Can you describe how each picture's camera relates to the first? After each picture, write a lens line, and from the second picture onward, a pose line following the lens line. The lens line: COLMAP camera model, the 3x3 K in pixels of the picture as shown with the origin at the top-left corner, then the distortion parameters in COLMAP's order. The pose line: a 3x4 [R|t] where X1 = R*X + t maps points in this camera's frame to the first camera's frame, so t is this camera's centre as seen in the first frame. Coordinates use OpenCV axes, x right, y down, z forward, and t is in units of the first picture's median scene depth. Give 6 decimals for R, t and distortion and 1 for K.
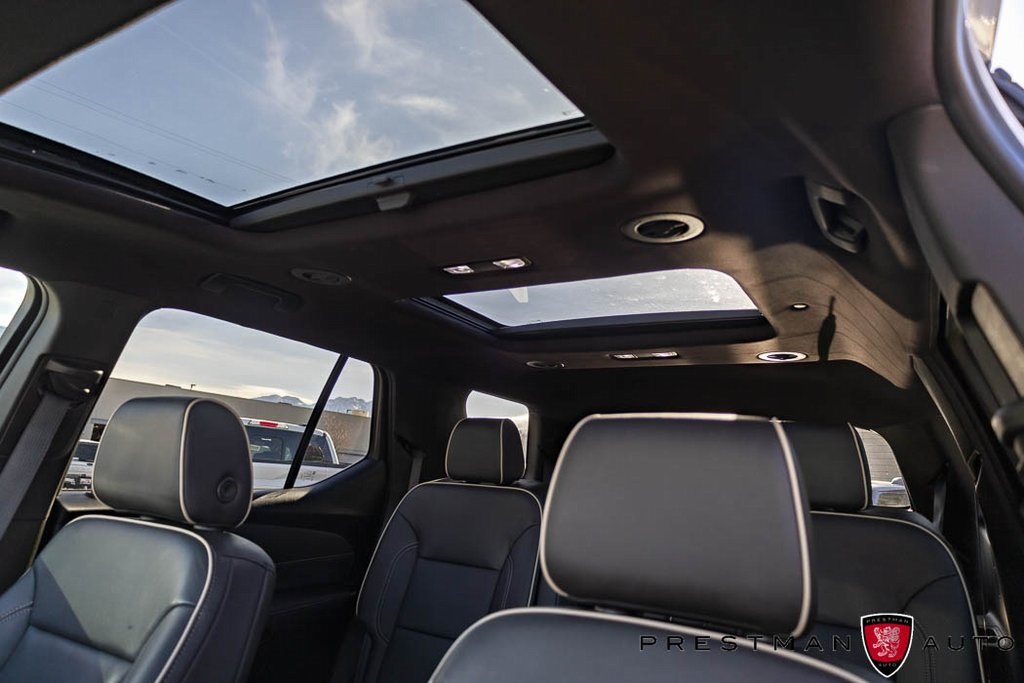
lens RADIAL K [[674.0, 0, 516.1], [0, 674.0, 343.8], [0, 0, 1]] dist [0.001071, 0.008582]
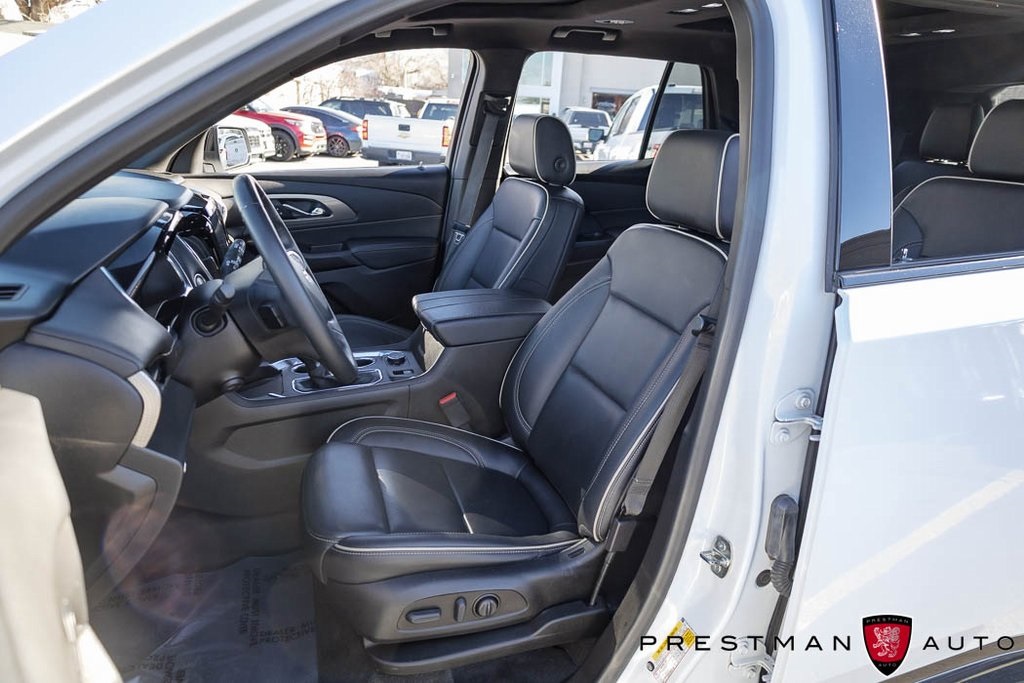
lens RADIAL K [[674.0, 0, 516.1], [0, 674.0, 343.8], [0, 0, 1]] dist [0.001071, 0.008582]
pose [[0.782622, 0.159856, -0.601622, 0.621683], [0.144812, 0.893197, 0.425710, -0.143469], [0.605419, -0.420292, 0.675887, -0.512122]]
